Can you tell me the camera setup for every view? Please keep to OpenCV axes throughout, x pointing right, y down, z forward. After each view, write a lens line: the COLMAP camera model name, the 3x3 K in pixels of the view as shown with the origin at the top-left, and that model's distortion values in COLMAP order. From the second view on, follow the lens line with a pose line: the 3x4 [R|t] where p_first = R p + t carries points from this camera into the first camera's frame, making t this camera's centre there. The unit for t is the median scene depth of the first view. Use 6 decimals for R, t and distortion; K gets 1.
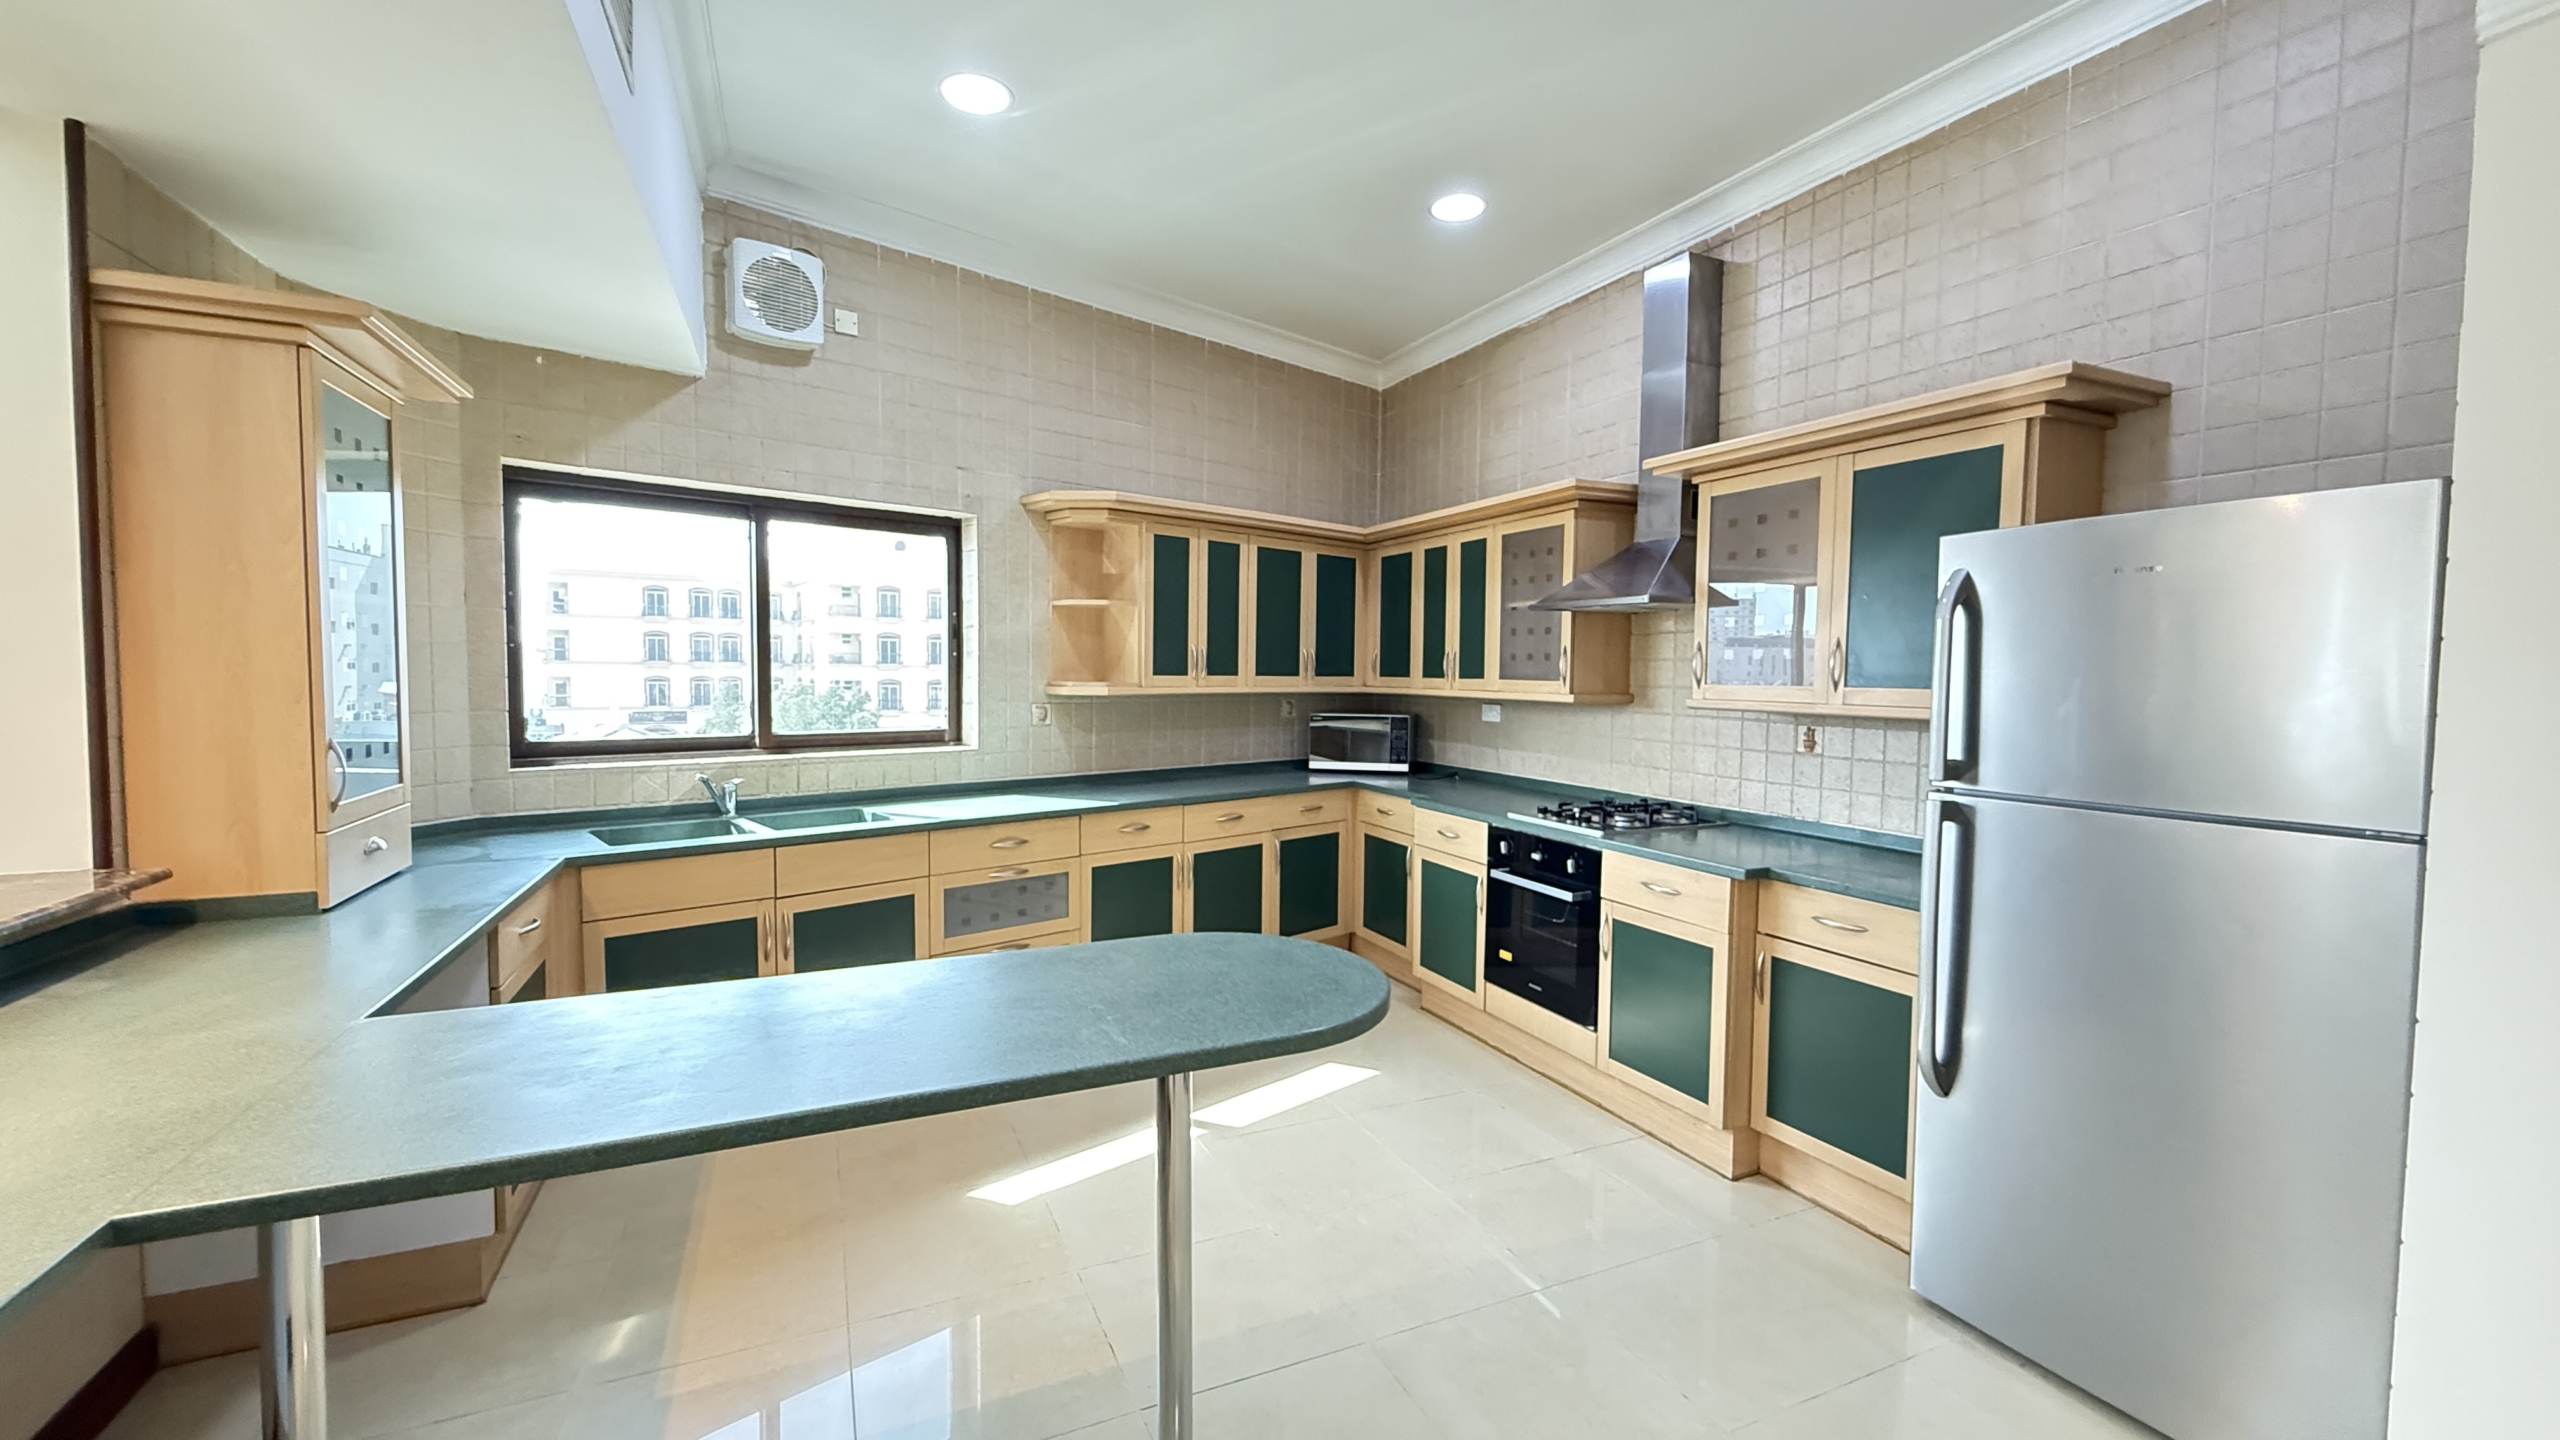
lens RADIAL K [[1027.3, 0, 1282.5], [0, 1027.3, 718.7], [0, 0, 1]] dist [0.000927, 0.000156]
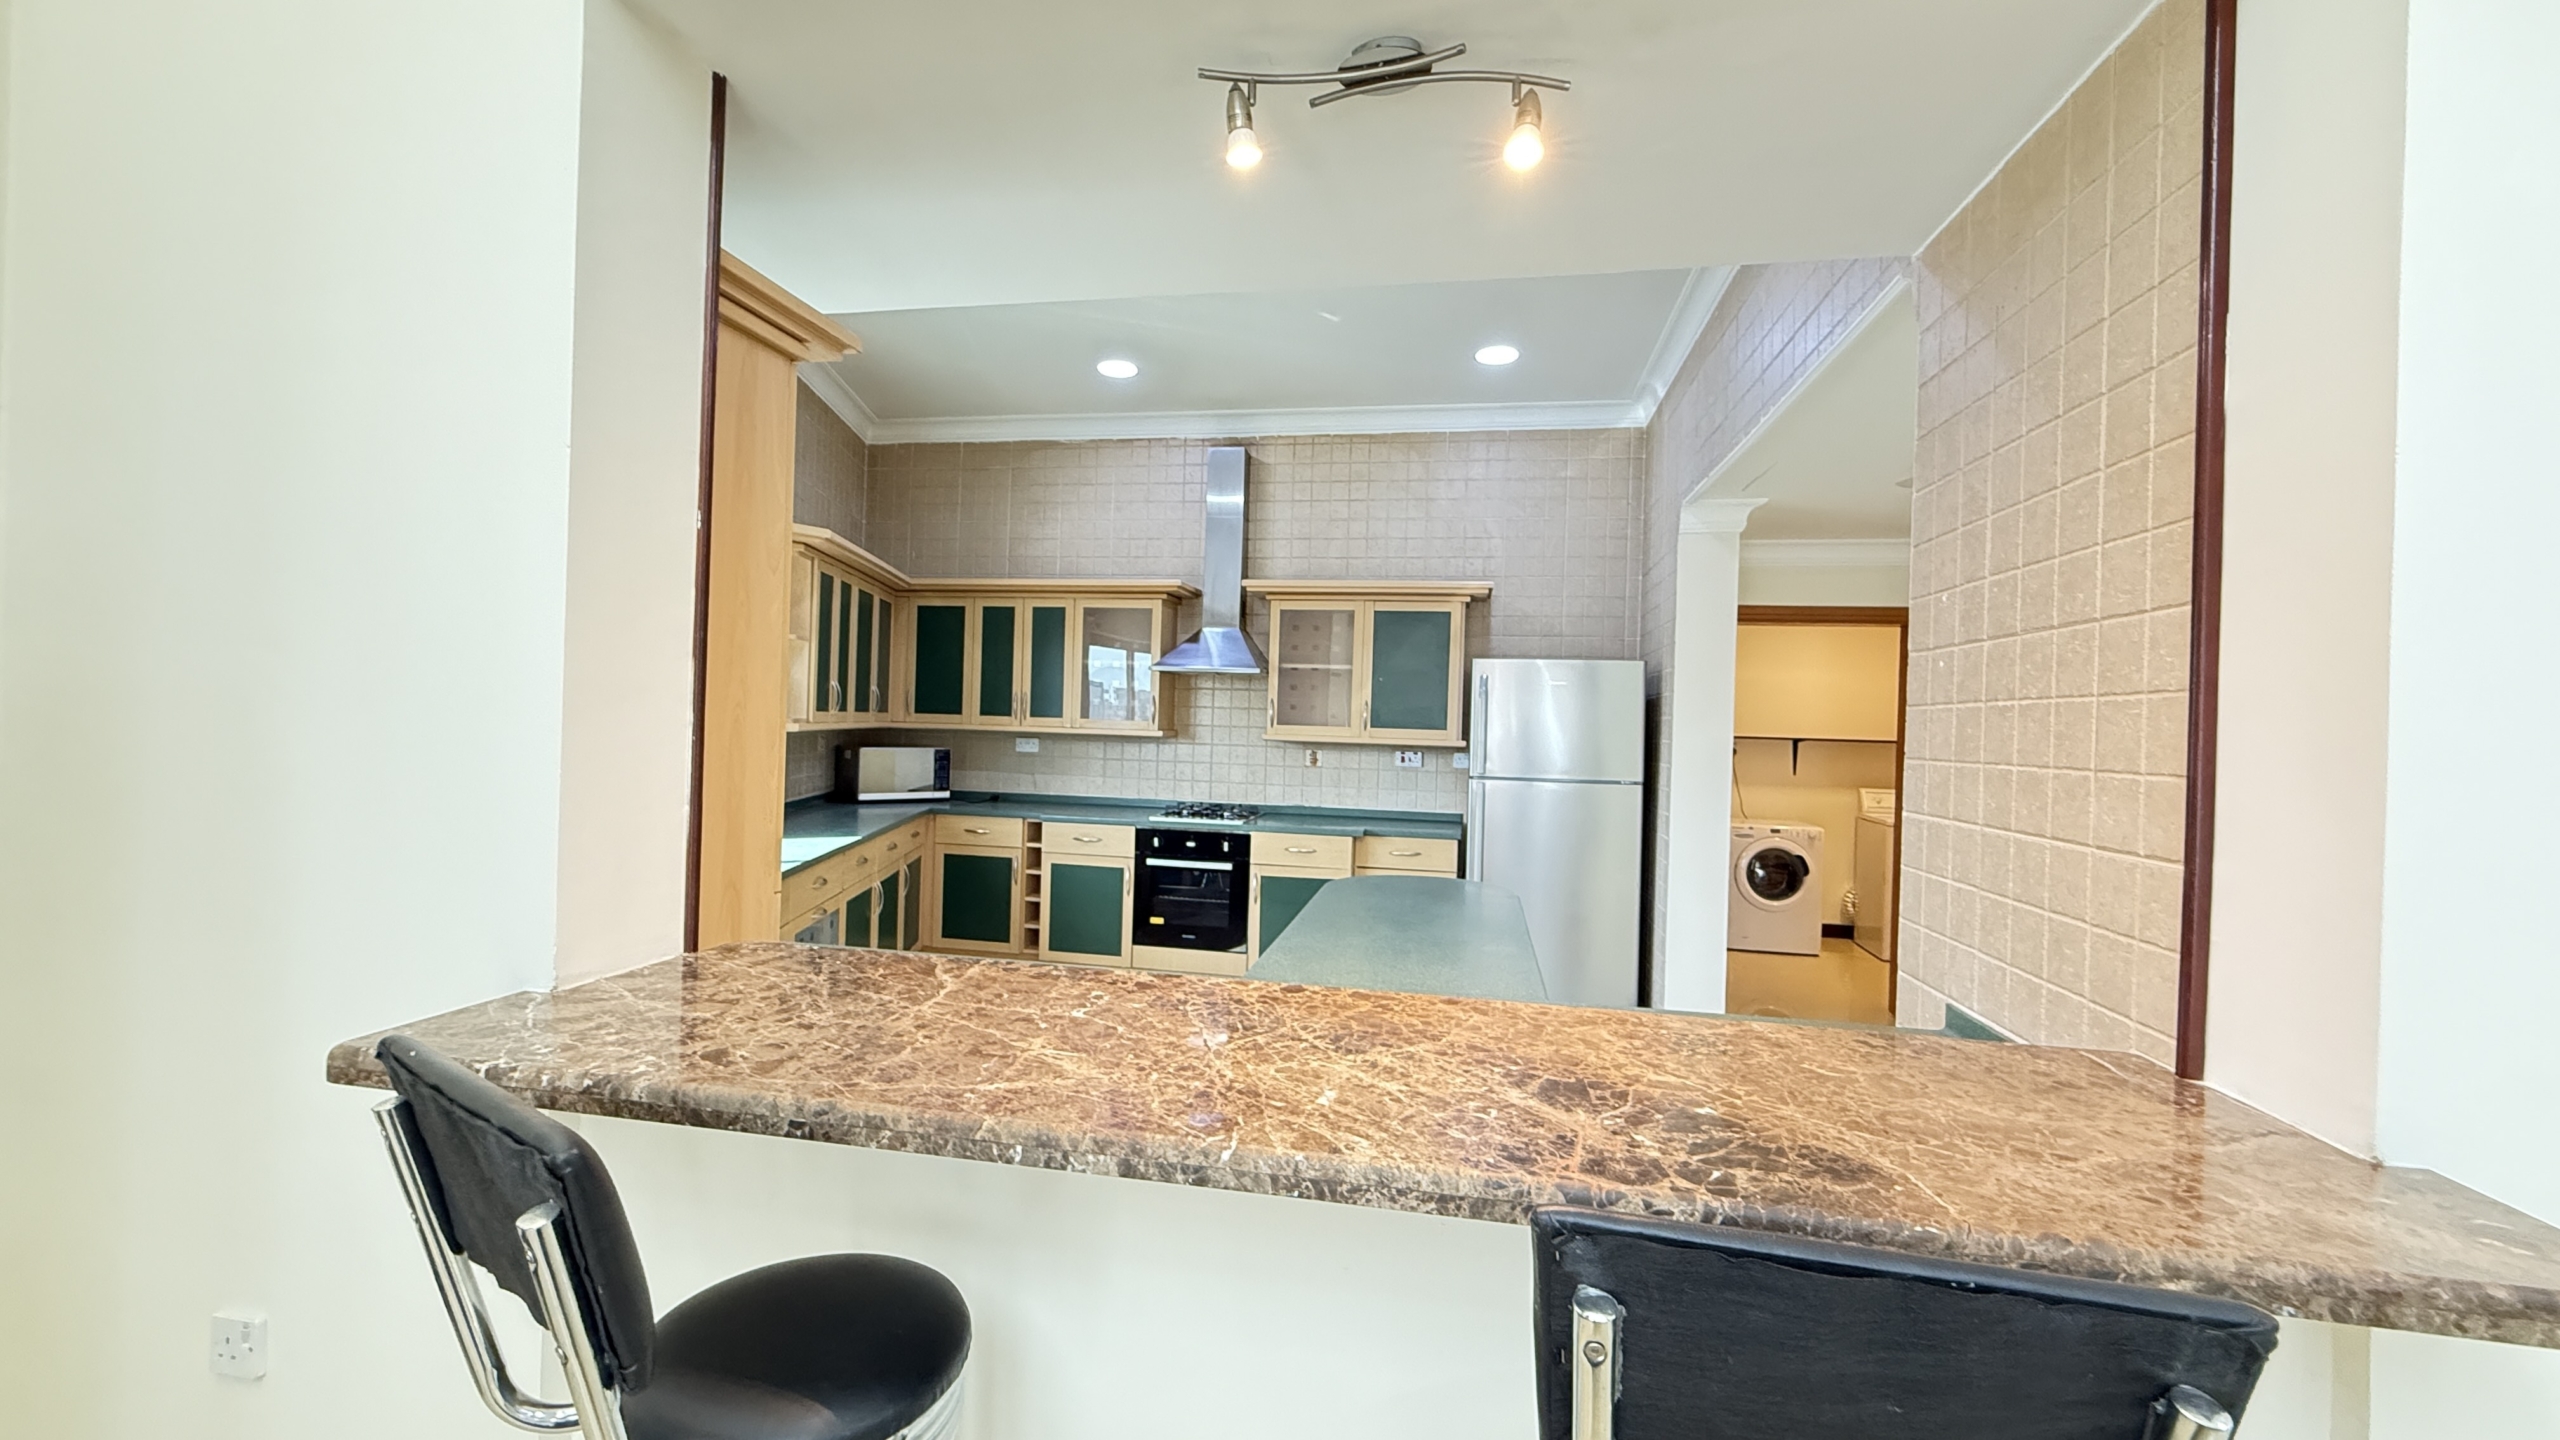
lens RADIAL K [[1027.3, 0, 1275.9], [0, 1027.3, 716.1], [0, 0, 1]] dist [0.000927, 0.000156]
pose [[0.580901, 0.013611, 0.813861, -0.793489], [0.014175, 0.999539, -0.026834, -0.004031], [-0.813851, 0.027125, 0.580440, 0.063584]]
